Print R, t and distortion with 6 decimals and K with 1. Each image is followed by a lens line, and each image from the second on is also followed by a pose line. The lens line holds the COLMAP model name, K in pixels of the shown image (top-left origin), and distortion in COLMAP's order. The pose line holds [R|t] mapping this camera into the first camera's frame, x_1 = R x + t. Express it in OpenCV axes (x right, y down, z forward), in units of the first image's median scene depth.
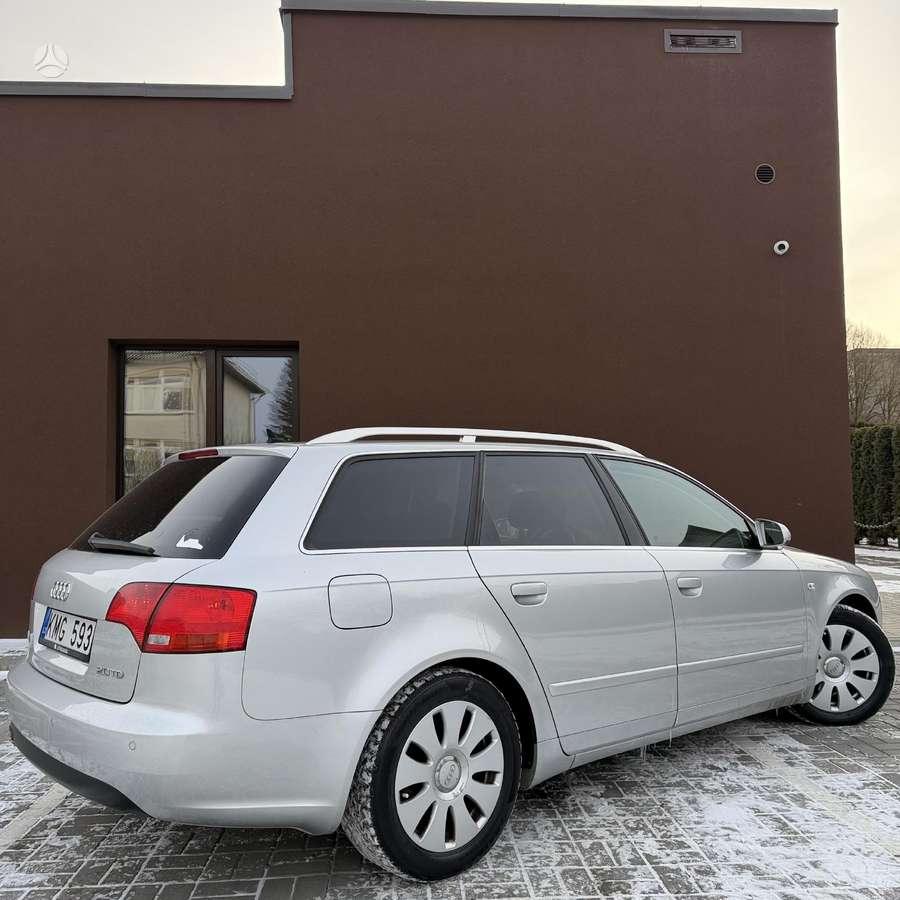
lens RADIAL K [[846.6, 0, 448.8], [0, 846.6, 453.4], [0, 0, 1]] dist [0.039202, -0.048534]
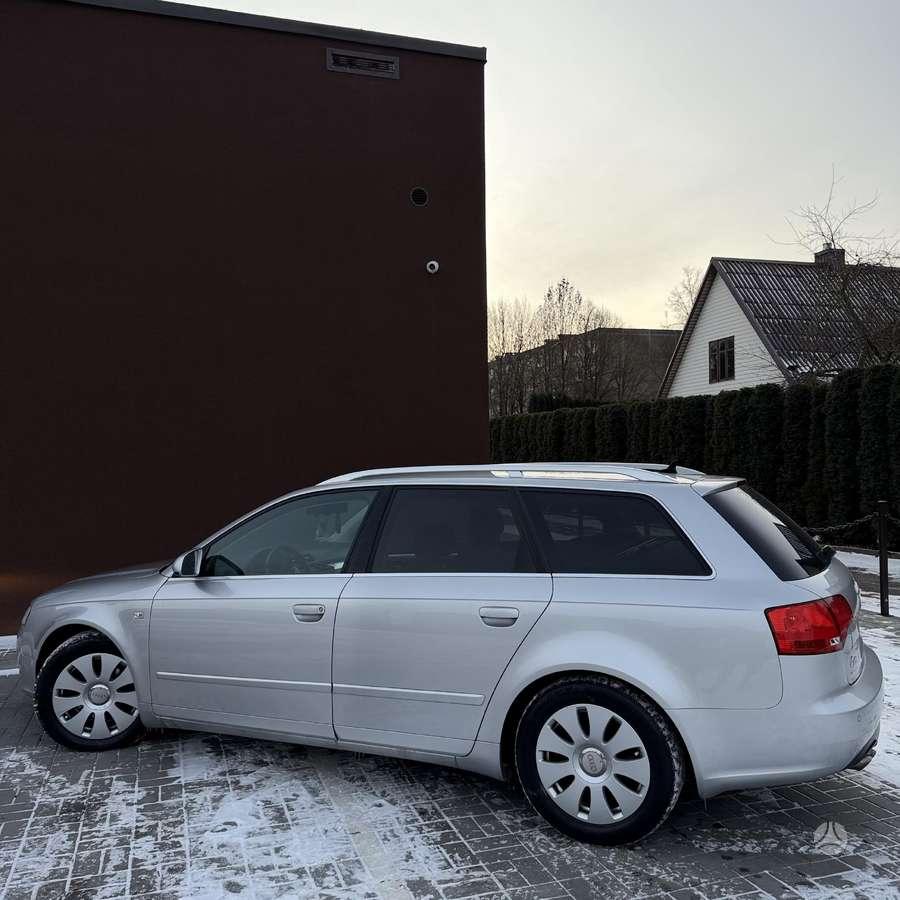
lens RADIAL K [[844.0, 0, 446.6], [0, 844.0, 450.5], [0, 0, 1]] dist [0.059644, -0.084493]
pose [[0.967209, 0.001617, 0.253976, 0.333365], [-0.011979, 0.999157, 0.039258, -0.117883], [-0.253699, -0.041013, 0.966413, -0.173560]]
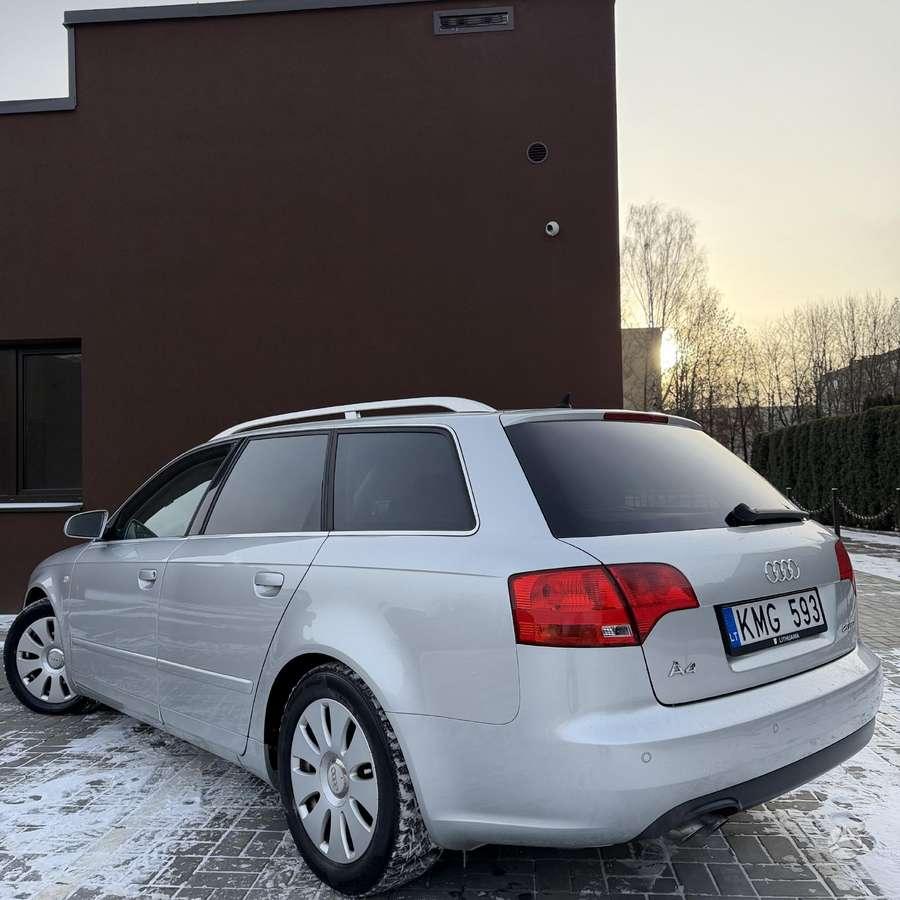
lens RADIAL K [[846.6, 0, 448.8], [0, 846.6, 453.4], [0, 0, 1]] dist [0.039202, -0.048534]
pose [[0.989148, -0.011772, -0.146450, 1.043851], [0.014261, 0.999771, 0.015962, 0.001528], [0.146229, -0.017878, 0.989089, 0.033446]]
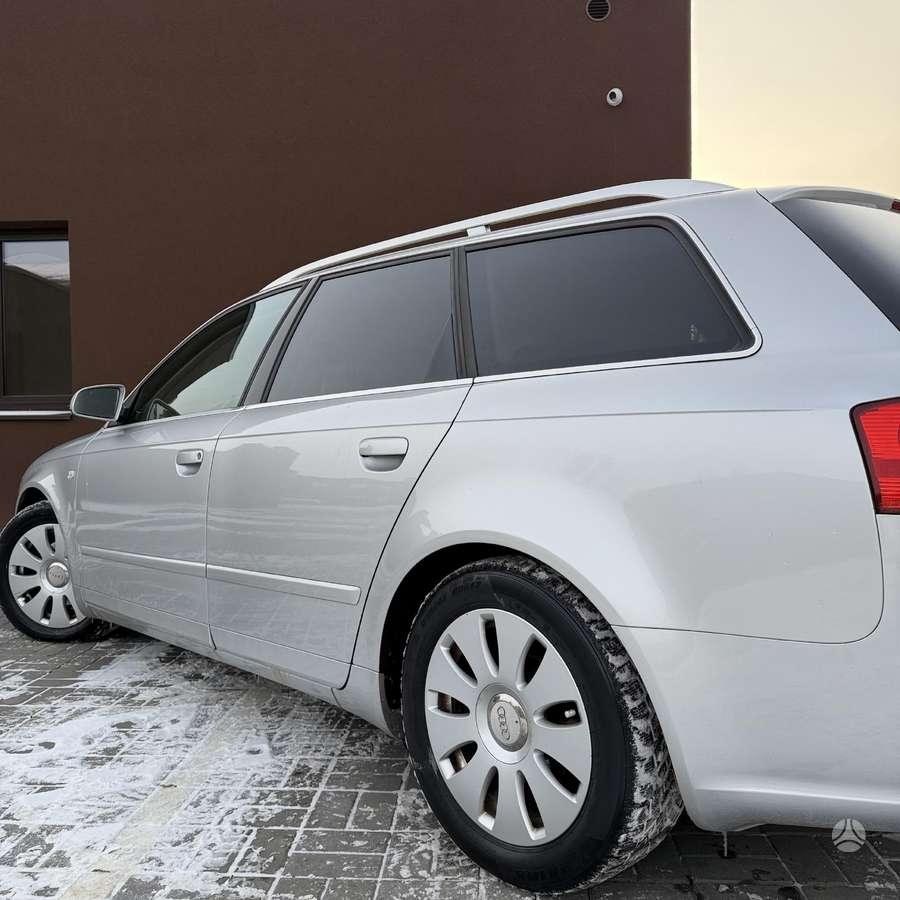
lens RADIAL K [[844.0, 0, 446.6], [0, 844.0, 450.5], [0, 0, 1]] dist [0.059644, -0.084493]
pose [[0.992514, 0.006418, -0.121961, 0.835277], [0.003308, 0.996839, 0.079374, 0.105175], [0.122084, -0.079183, 0.989356, 0.285250]]
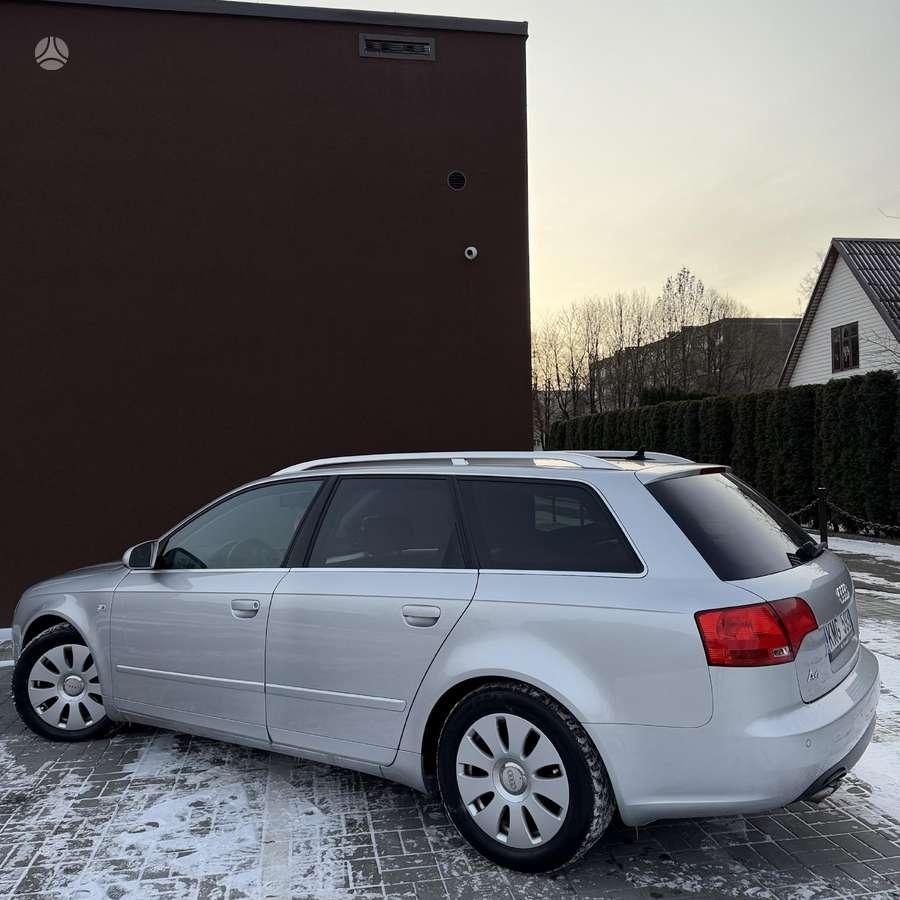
lens RADIAL K [[845.3, 0, 451.3], [0, 845.3, 452.2], [0, 0, 1]] dist [0.046657, -0.057653]
pose [[0.993565, -0.006868, 0.113058, 0.621483], [0.001969, 0.999056, 0.043387, -0.097386], [-0.113249, -0.042886, 0.992641, -0.133934]]
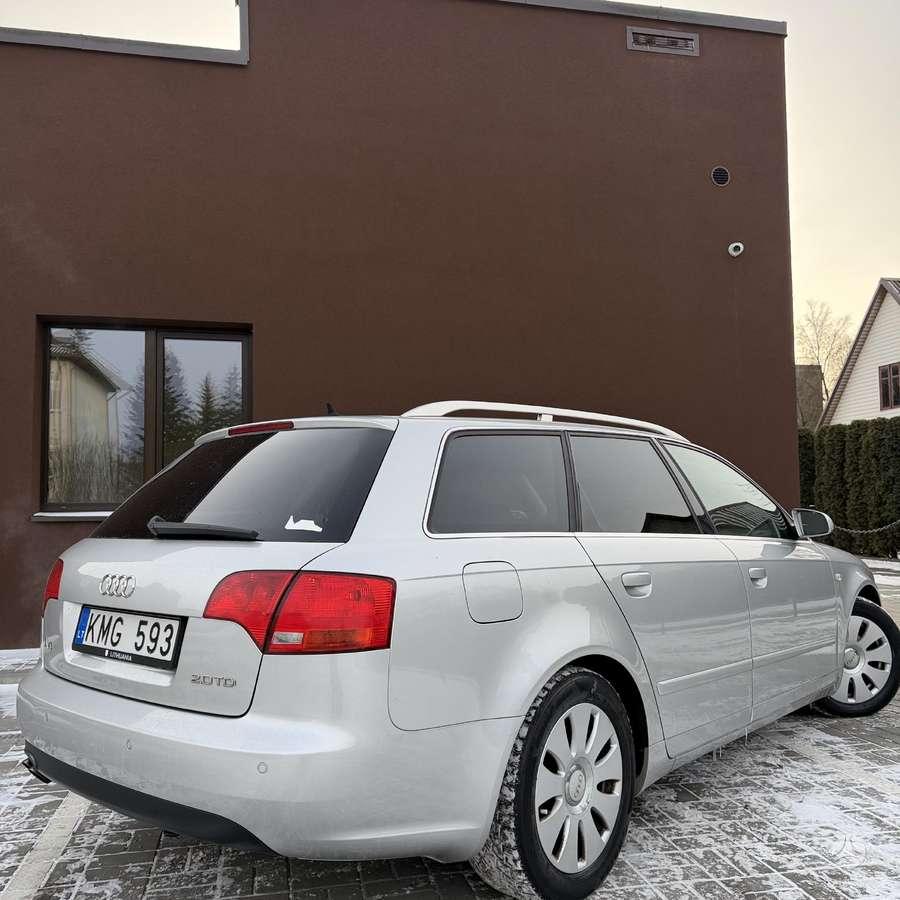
lens RADIAL K [[849.8, 0, 450.0], [0, 849.8, 450.0], [0, 0, 1]] dist [0.016540, -0.014974]
pose [[0.988536, 0.011207, 0.150568, -0.248568], [-0.009568, 0.999887, -0.011609, 0.034030], [-0.150681, 0.010035, 0.988532, 0.121301]]
